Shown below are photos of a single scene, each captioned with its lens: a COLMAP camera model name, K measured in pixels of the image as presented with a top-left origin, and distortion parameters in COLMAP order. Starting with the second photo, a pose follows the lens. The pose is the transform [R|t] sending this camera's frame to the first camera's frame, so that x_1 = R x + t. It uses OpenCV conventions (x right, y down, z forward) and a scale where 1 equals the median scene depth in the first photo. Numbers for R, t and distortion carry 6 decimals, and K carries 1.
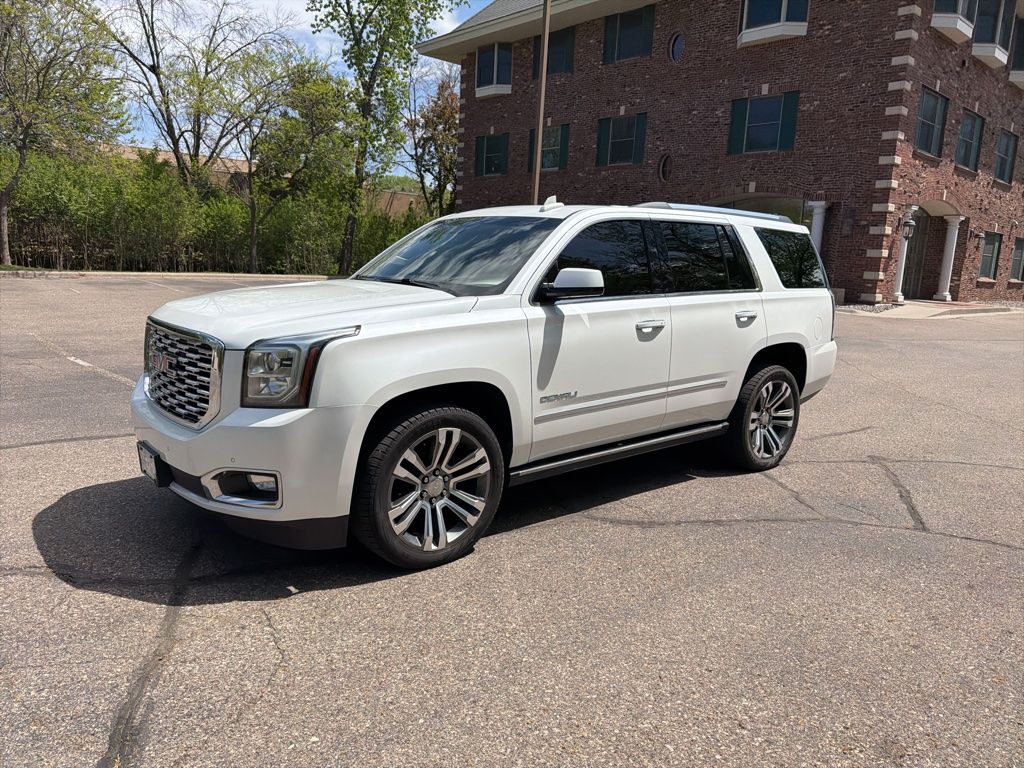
lens RADIAL K [[721.1, 0, 517.8], [0, 721.1, 385.8], [0, 0, 1]] dist [0.023577, -0.032372]
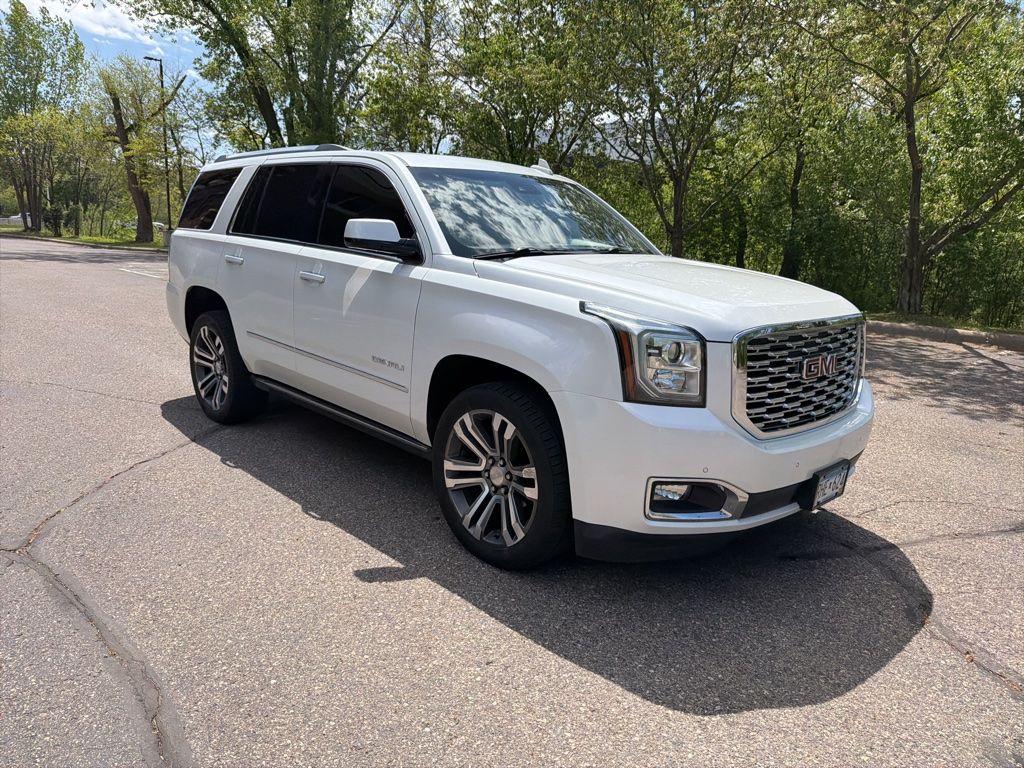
lens RADIAL K [[721.1, 0, 514.1], [0, 721.1, 385.9], [0, 0, 1]] dist [0.023577, -0.032372]
pose [[-0.053351, -0.249081, 0.967012, -0.877886], [0.133924, 0.957858, 0.254112, -0.185365], [-0.989554, 0.143063, -0.017745, 0.931545]]
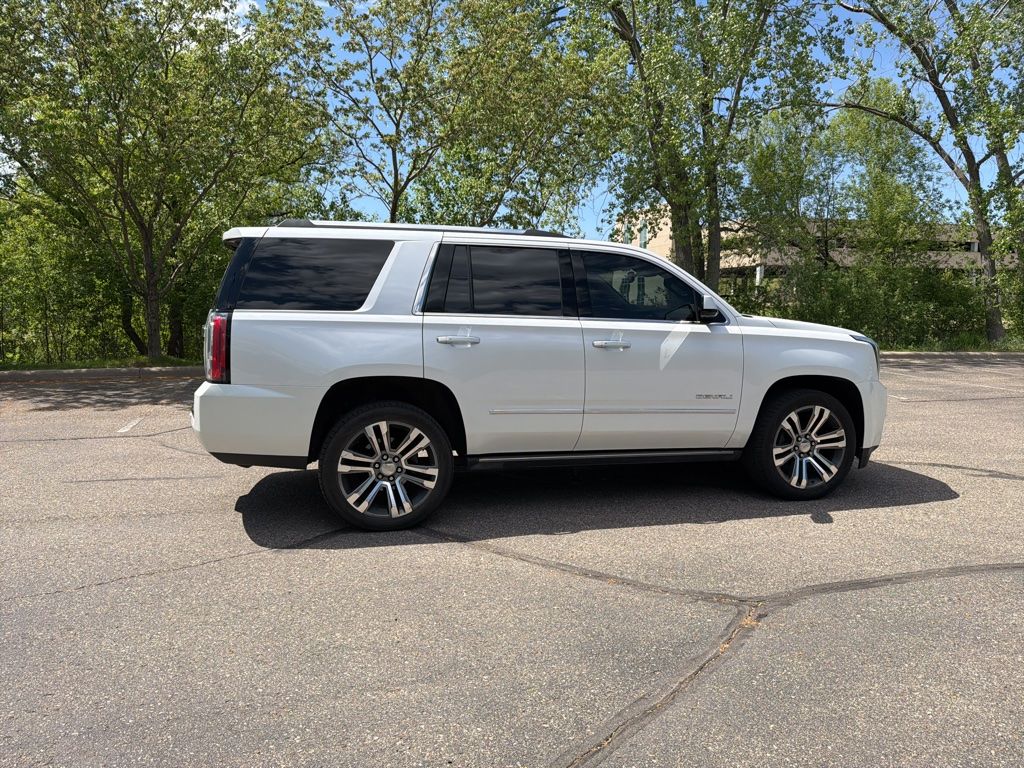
lens RADIAL K [[721.1, 0, 507.9], [0, 721.1, 378.2], [0, 0, 1]] dist [0.023577, -0.032372]
pose [[-0.897752, -0.086252, 0.431975, -0.369399], [0.037741, 0.961976, 0.270513, -0.339317], [-0.438882, 0.259157, -0.860361, 1.963758]]
